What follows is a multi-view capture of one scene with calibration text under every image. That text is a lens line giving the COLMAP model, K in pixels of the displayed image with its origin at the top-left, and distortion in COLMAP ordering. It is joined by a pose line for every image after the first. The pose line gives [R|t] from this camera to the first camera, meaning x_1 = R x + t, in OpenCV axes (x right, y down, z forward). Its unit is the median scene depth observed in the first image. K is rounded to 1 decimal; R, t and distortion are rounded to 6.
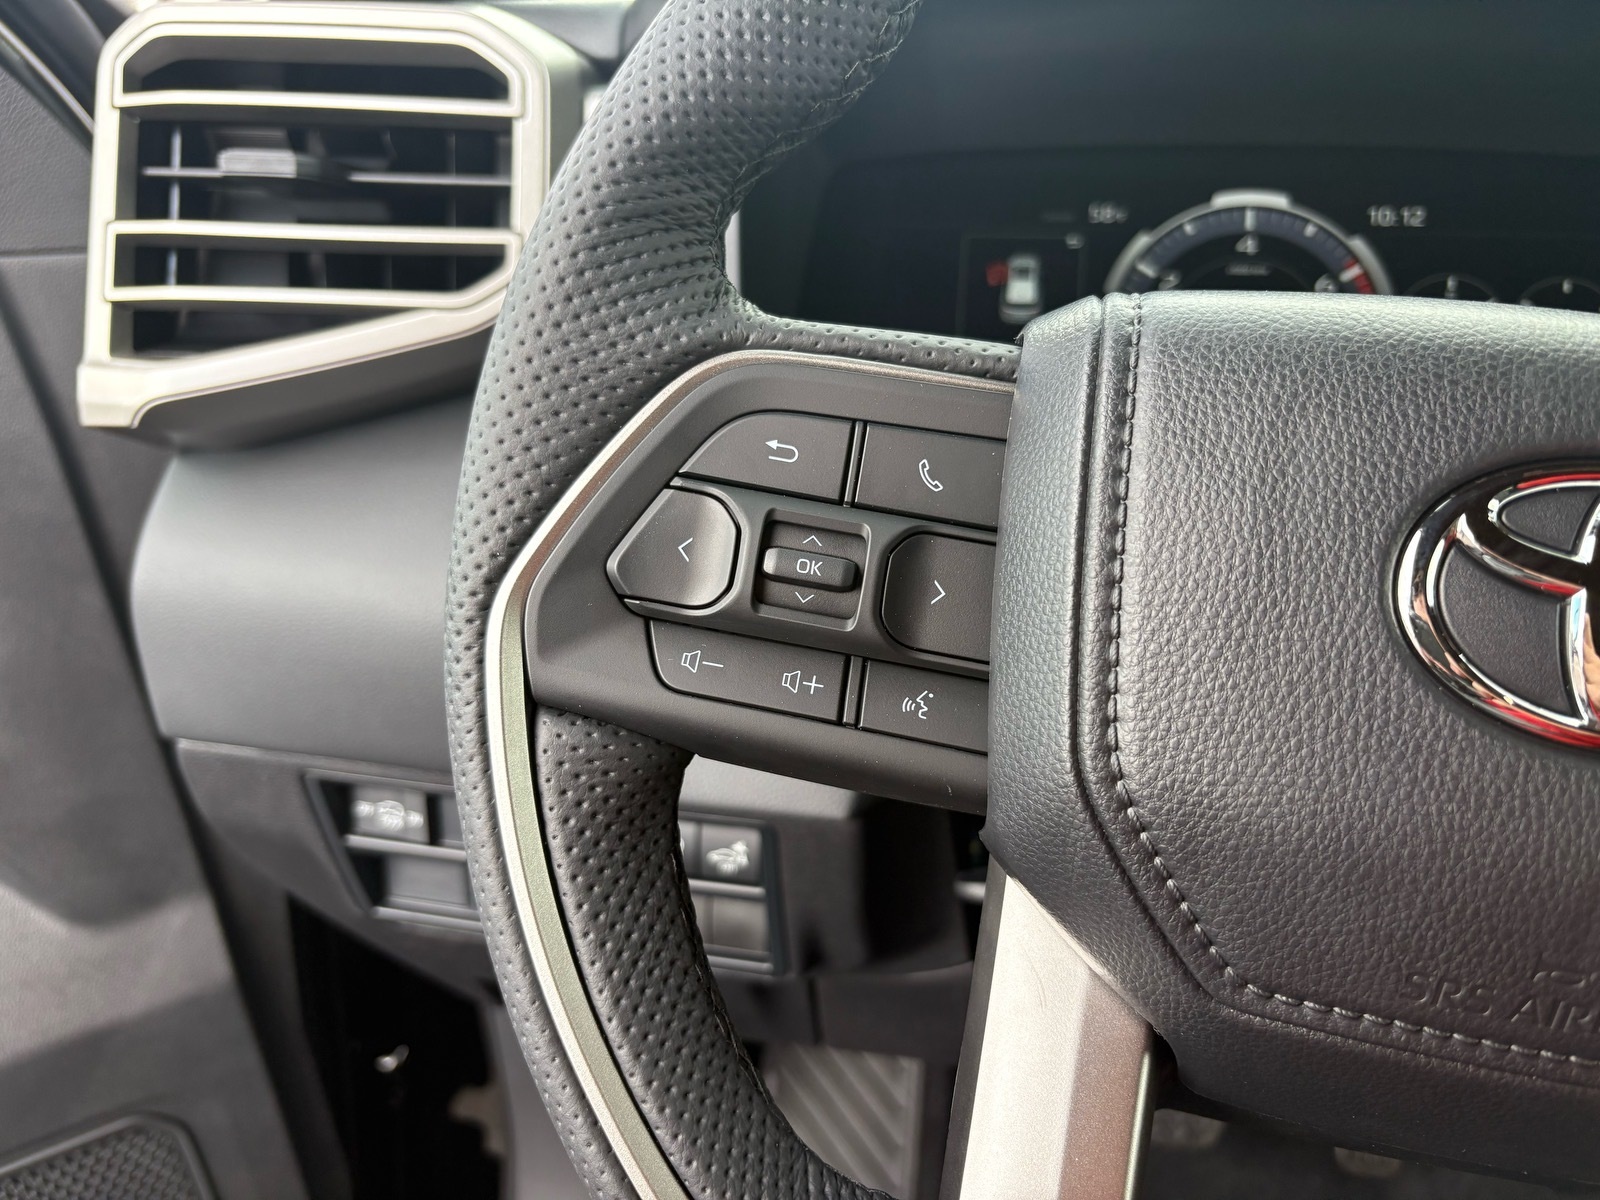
lens RADIAL K [[1263.6, 0, 800.0], [0, 1263.6, 600.0], [0, 0, 1]] dist [-0.009832, -0.012205]
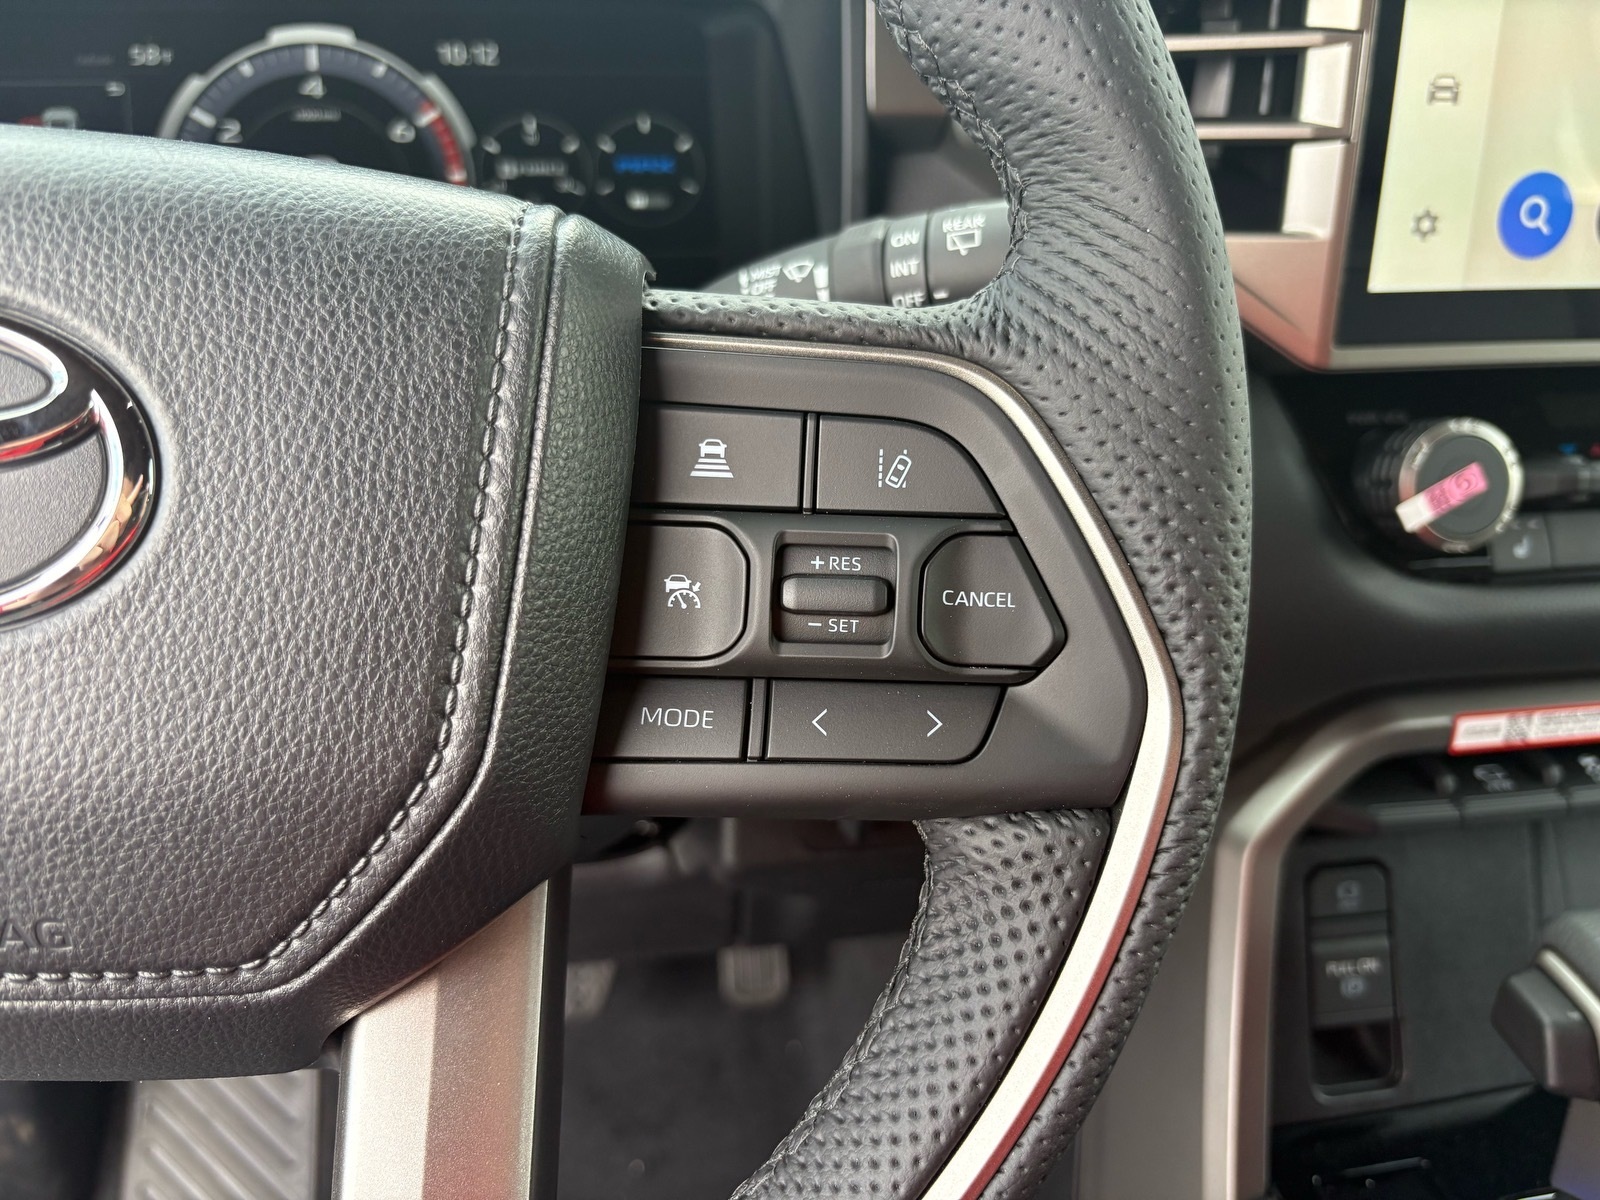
lens RADIAL K [[1263.6, 0, 800.0], [0, 1263.6, 600.0], [0, 0, 1]] dist [-0.009832, -0.012205]
pose [[0.948668, -0.126443, 0.289899, 0.816892], [0.100291, 0.989569, 0.103418, 0.059279], [-0.299952, -0.069035, 0.951453, -0.003040]]
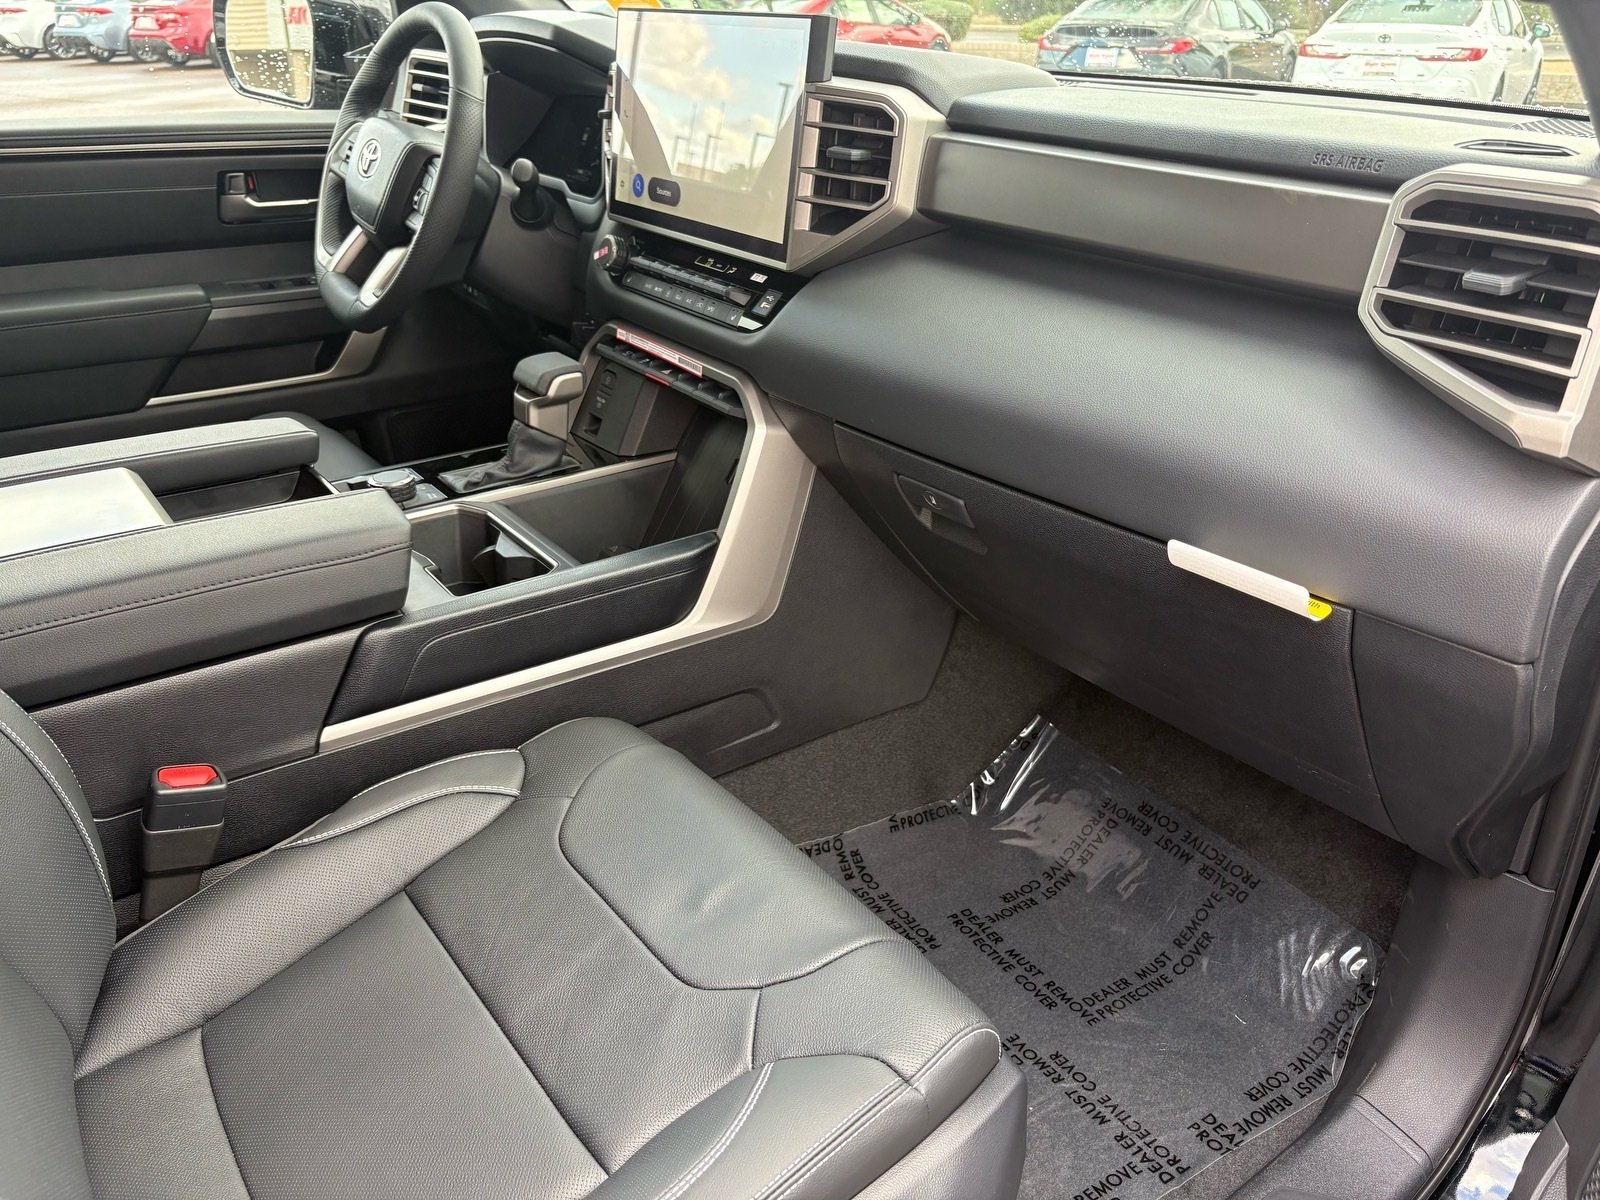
lens RADIAL K [[1240.5, 0, 809.9], [0, 1240.5, 601.9], [0, 0, 1]] dist [0.014694, -0.008329]
pose [[0.714945, 0.319280, -0.622024, 6.957047], [-0.268908, 0.946782, 0.176896, 0.432909], [0.645401, 0.040797, 0.762754, -2.550163]]
